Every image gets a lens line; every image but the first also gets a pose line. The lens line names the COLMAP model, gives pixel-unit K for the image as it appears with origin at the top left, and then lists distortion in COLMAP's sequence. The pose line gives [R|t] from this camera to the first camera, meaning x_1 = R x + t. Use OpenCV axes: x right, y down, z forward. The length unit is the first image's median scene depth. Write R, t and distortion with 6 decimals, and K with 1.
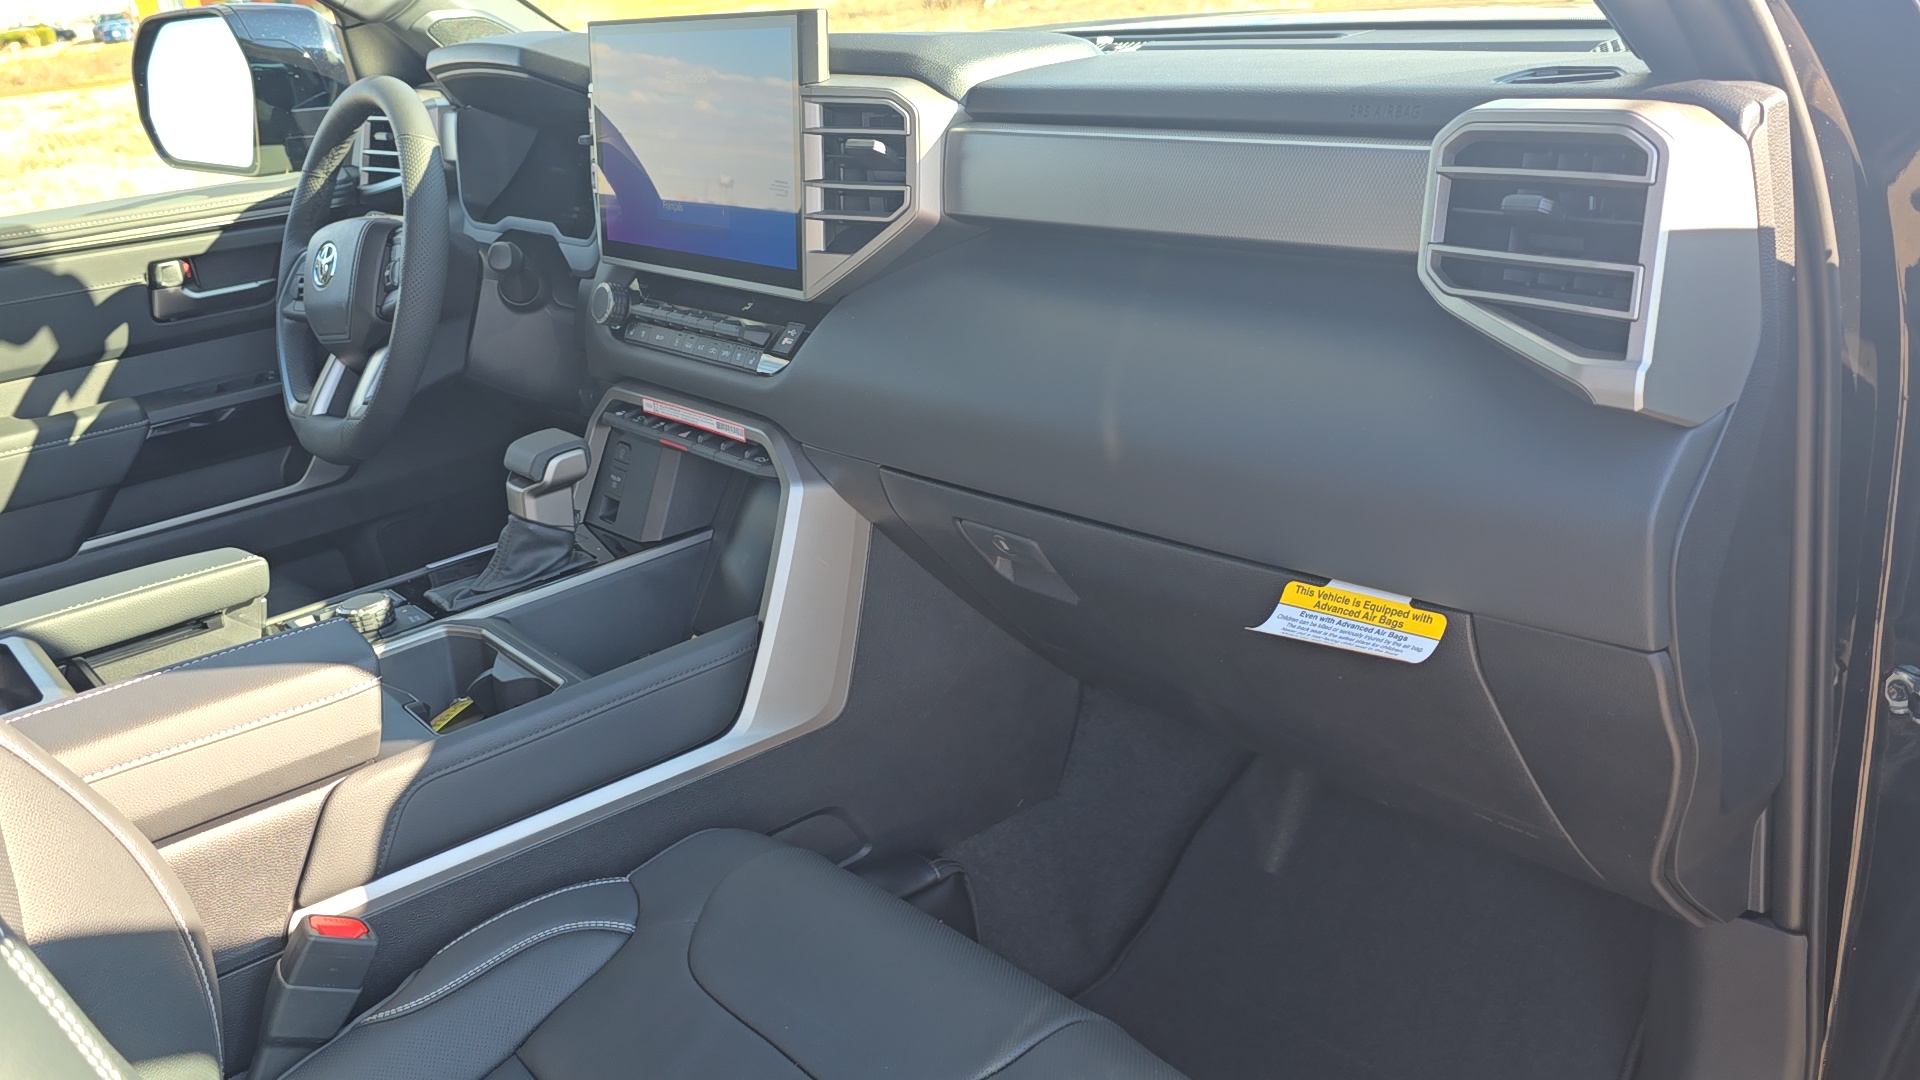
lens RADIAL K [[1520.2, 0, 1058.5], [0, 1520.2, 564.8], [0, 0, 1]] dist [-0.010755, -0.003897]
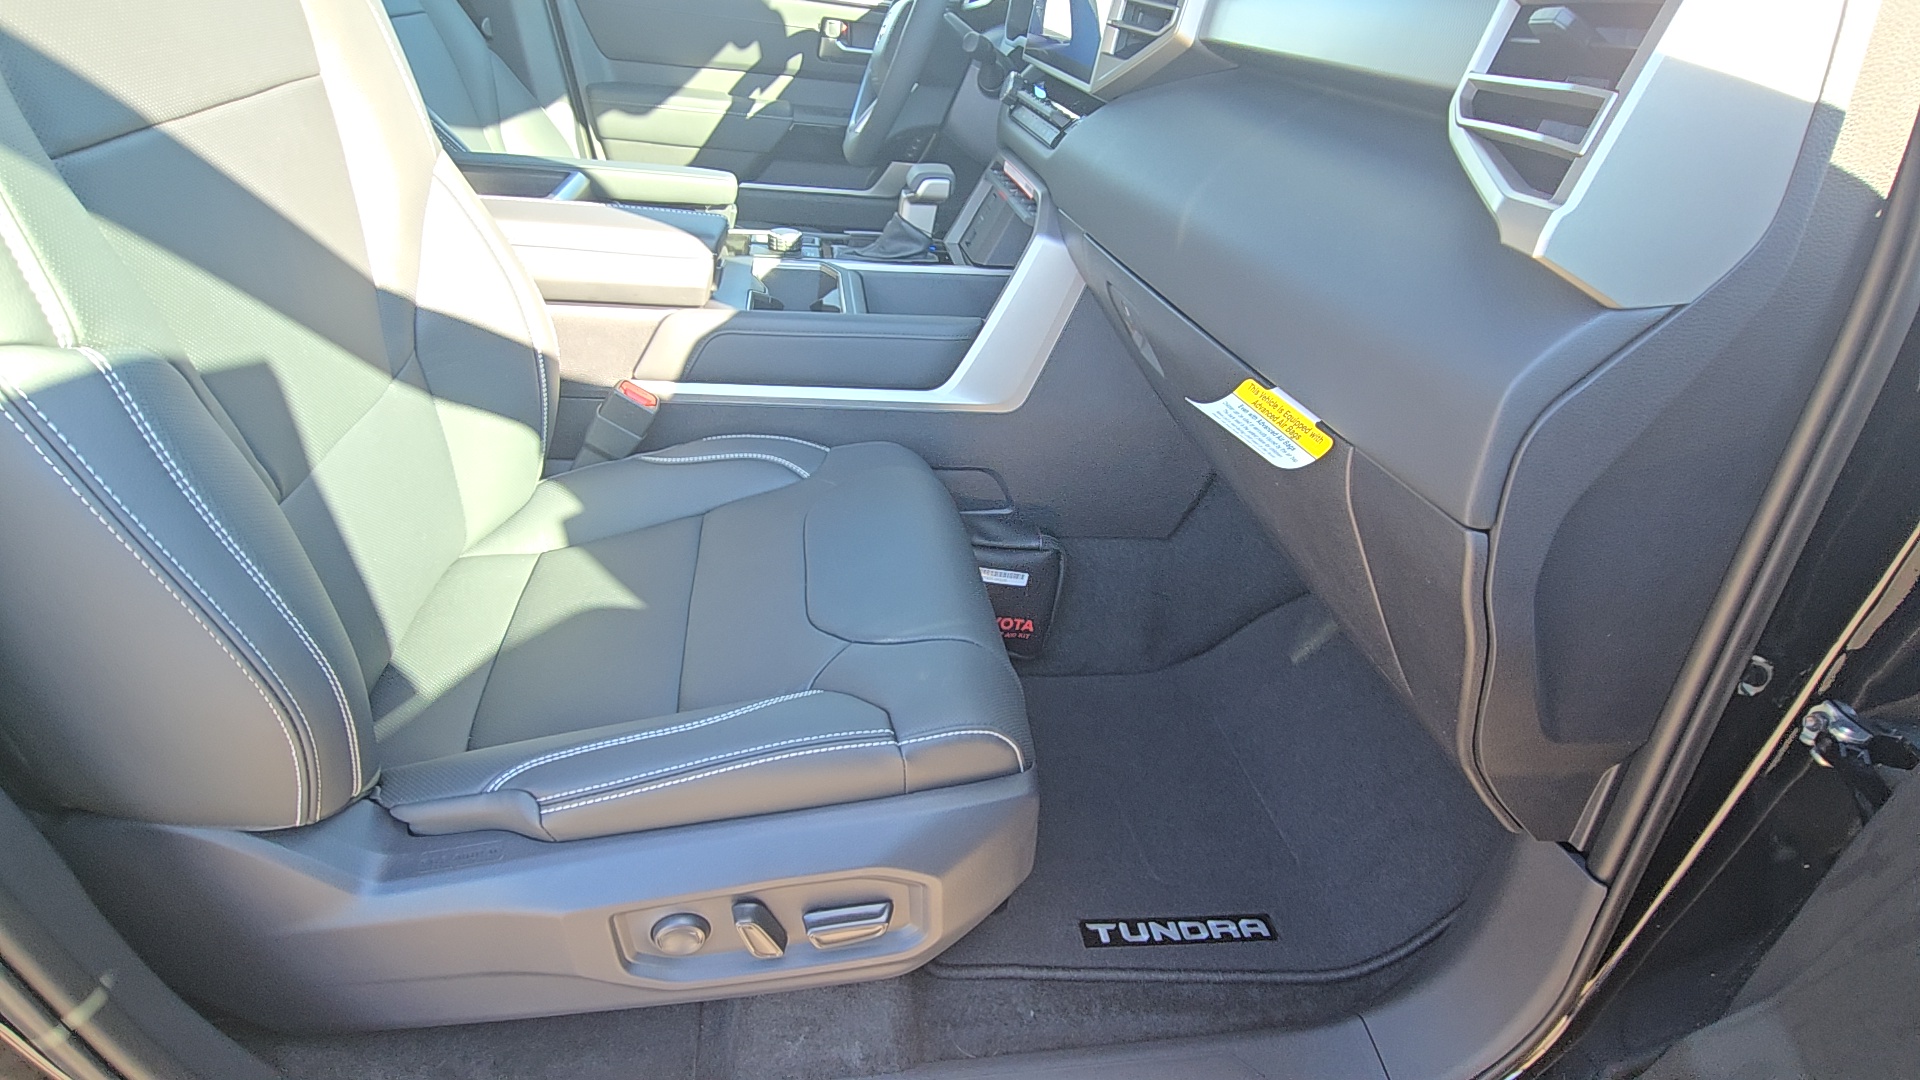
lens RADIAL K [[974.6, 0, 968.6], [0, 974.6, 551.7], [0, 0, 1]] dist [-0.001247, 0.001564]
pose [[0.843665, 0.415798, -0.339620, 0.204144], [-0.350820, 0.905822, 0.237512, 0.021112], [0.406392, -0.081235, 0.910080, 0.175997]]
